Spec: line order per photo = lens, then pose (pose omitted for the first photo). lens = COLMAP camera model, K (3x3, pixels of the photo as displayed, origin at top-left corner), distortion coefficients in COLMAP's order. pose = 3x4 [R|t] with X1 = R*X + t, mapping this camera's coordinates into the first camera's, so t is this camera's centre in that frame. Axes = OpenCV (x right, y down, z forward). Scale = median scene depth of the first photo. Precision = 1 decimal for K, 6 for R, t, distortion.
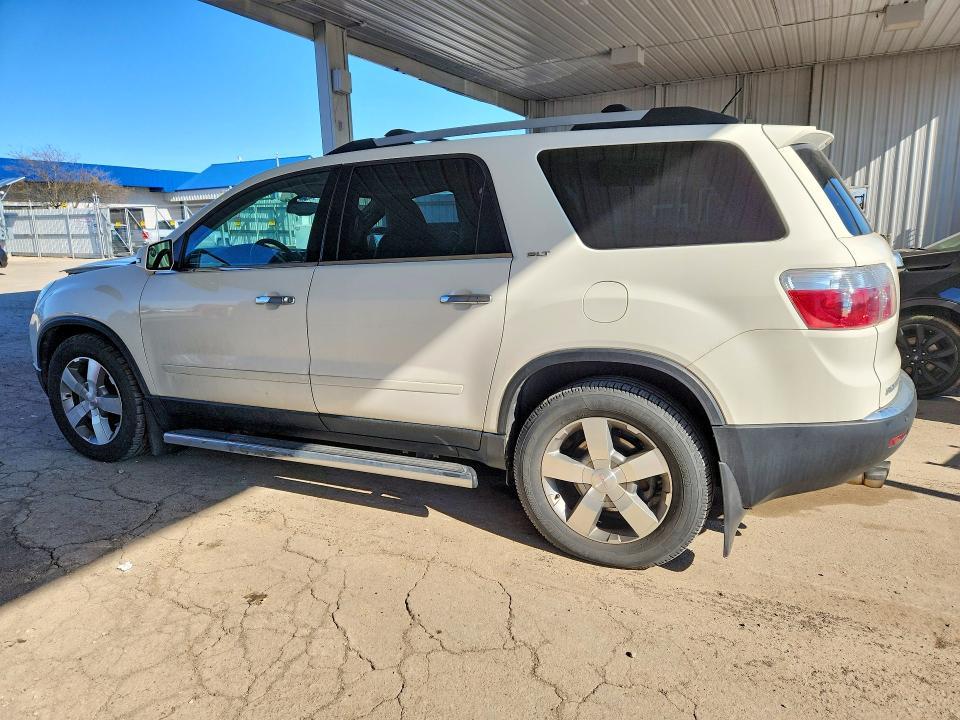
lens RADIAL K [[679.6, 0, 480.0], [0, 679.6, 360.0], [0, 0, 1]] dist [0.016559, -0.000500]
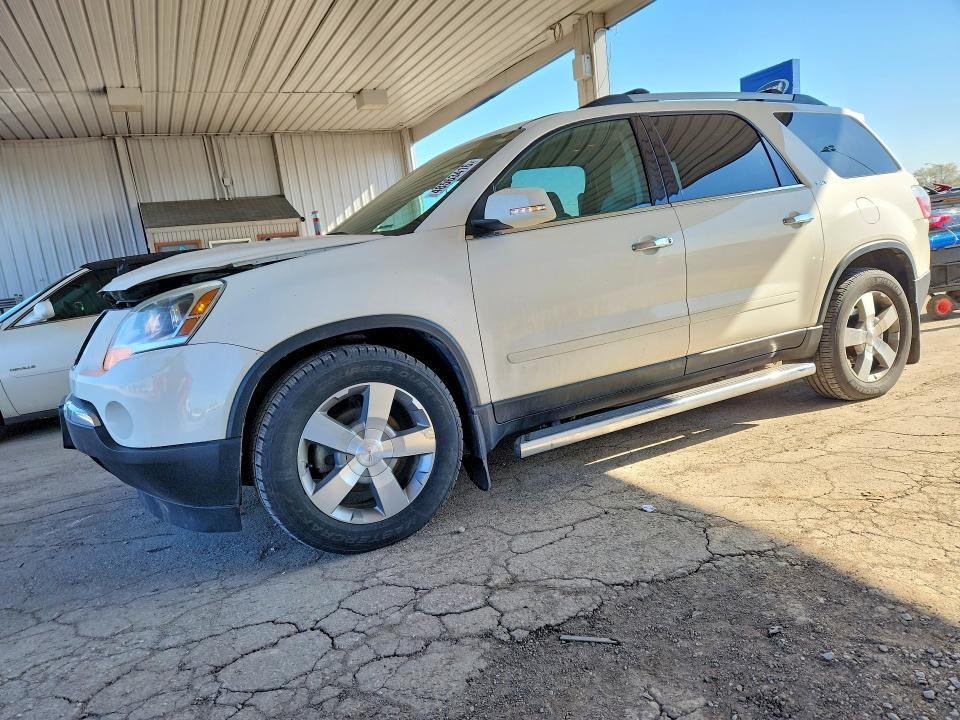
lens RADIAL K [[680.9, 0, 480.0], [0, 680.9, 360.0], [0, 0, 1]] dist [0.075523, -0.071913]
pose [[0.576959, -0.162013, 0.800544, -1.143997], [0.258217, 0.966041, 0.009407, -0.002991], [-0.774882, 0.201287, 0.599200, 0.599401]]
